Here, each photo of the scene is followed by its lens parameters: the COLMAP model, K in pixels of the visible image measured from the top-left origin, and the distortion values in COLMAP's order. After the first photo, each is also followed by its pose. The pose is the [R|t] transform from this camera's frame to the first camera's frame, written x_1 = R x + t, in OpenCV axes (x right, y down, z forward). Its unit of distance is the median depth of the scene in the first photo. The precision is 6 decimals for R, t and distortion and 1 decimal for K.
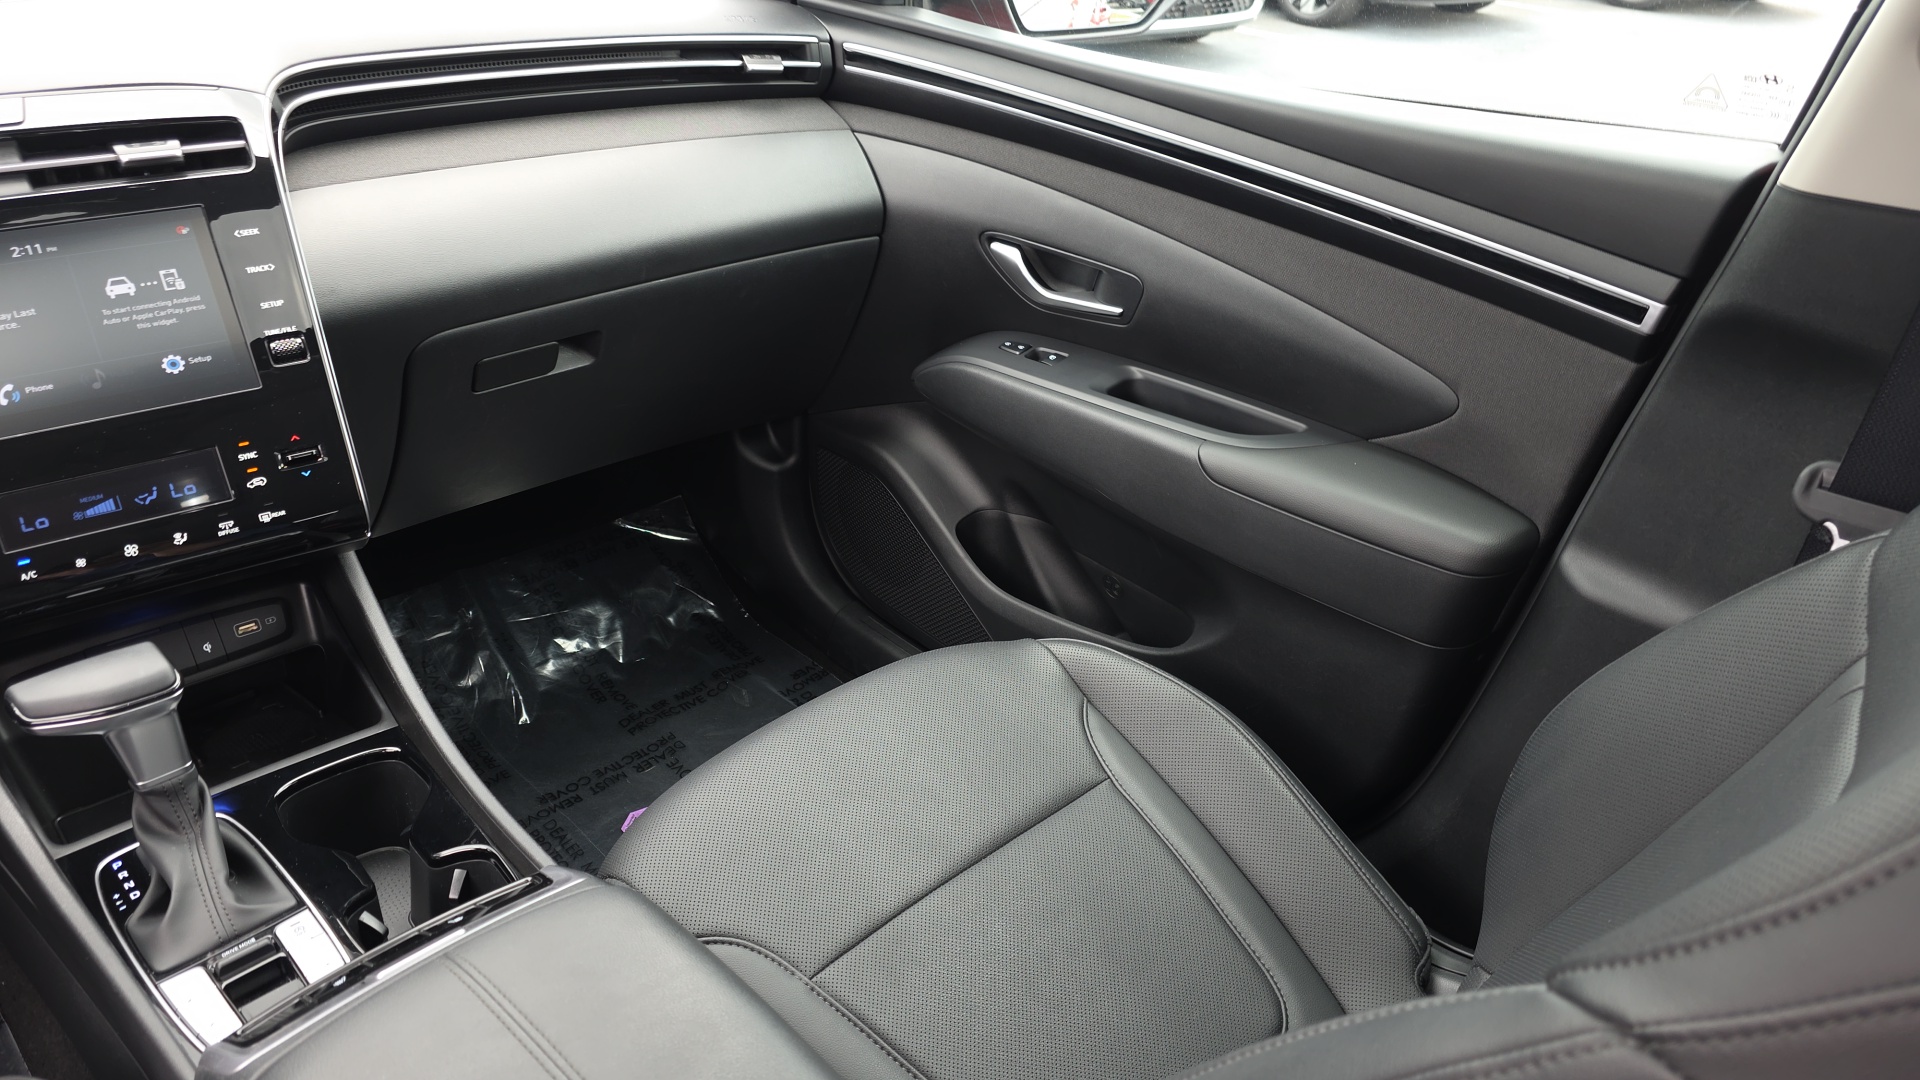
lens RADIAL K [[1283.6, 0, 932.1], [0, 1283.6, 531.8], [0, 0, 1]] dist [0.068370, -0.066230]
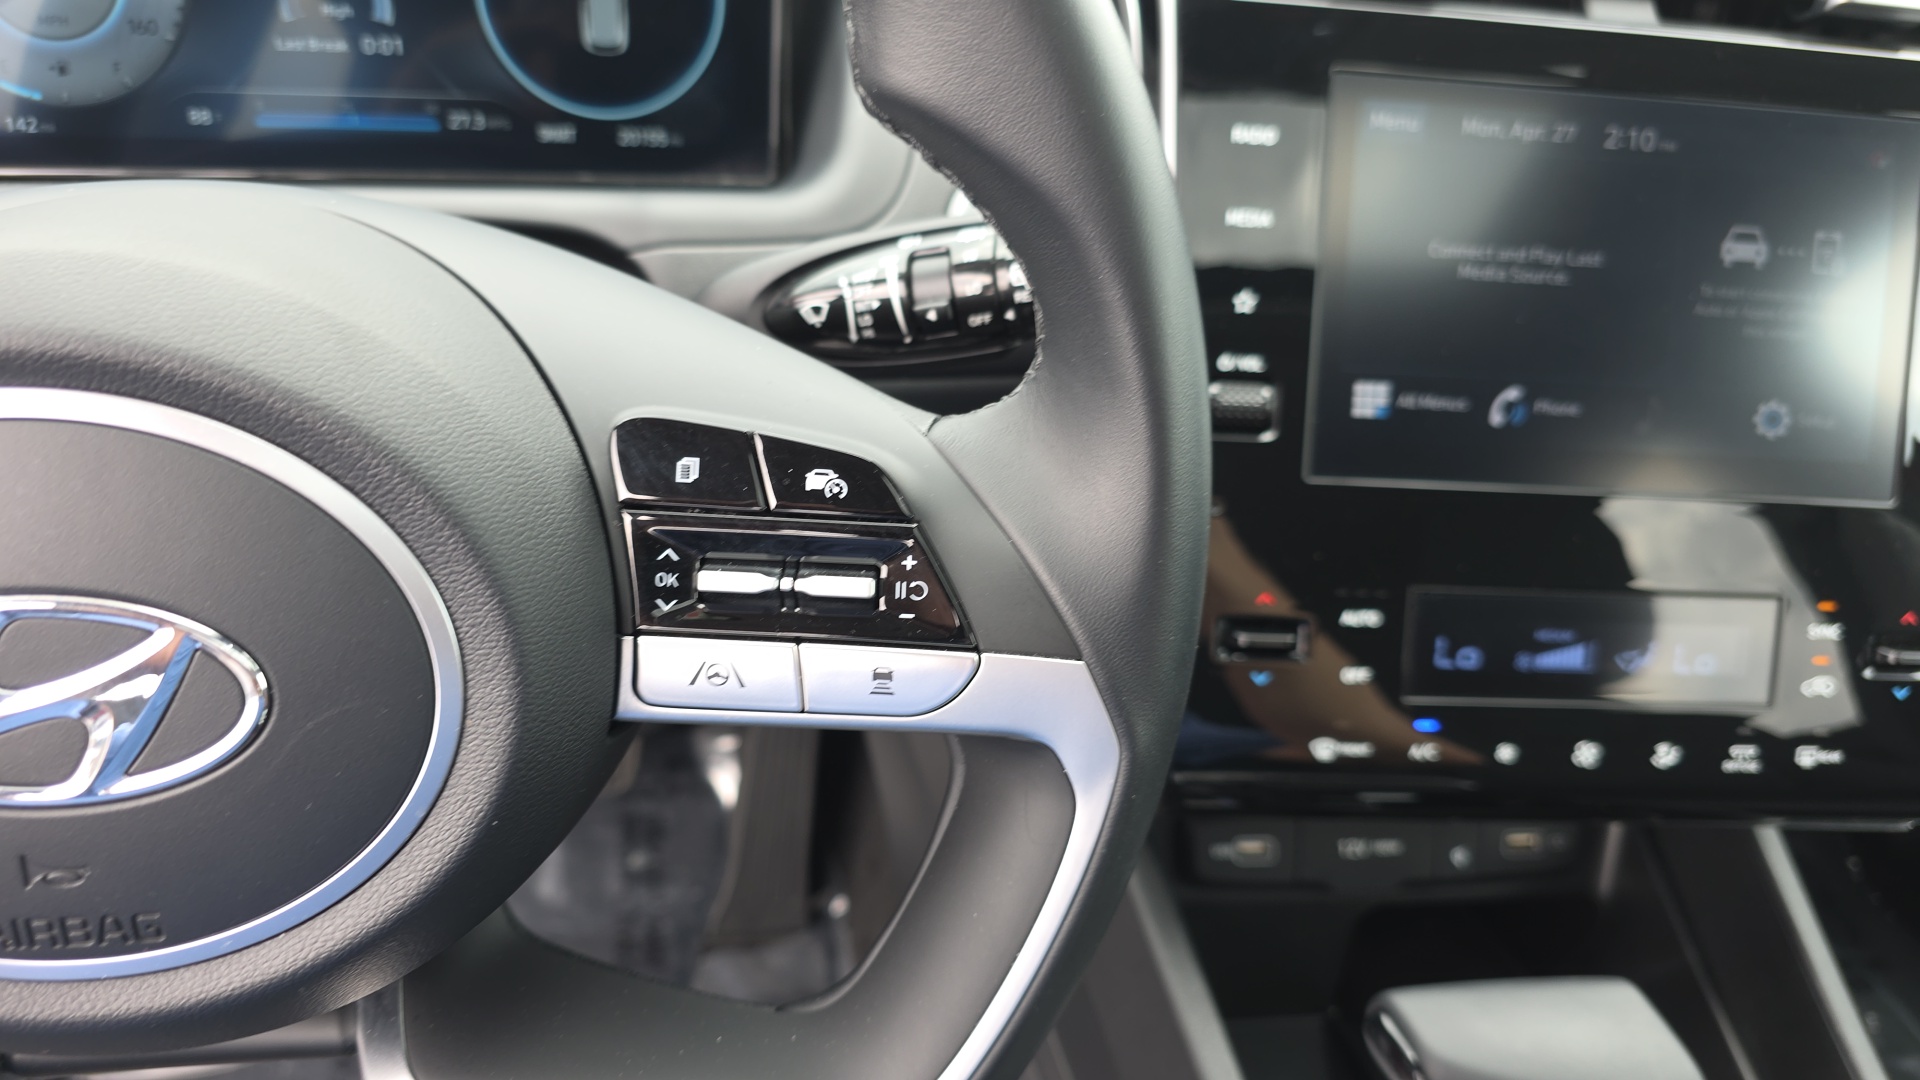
lens RADIAL K [[1355.2, 0, 926.5], [0, 1355.2, 539.5], [0, 0, 1]] dist [0.022175, -0.060891]
pose [[0.841816, 0.337870, -0.420940, -0.586833], [-0.318213, 0.940574, 0.118579, -0.042054], [0.435989, 0.034126, 0.899305, 0.378924]]
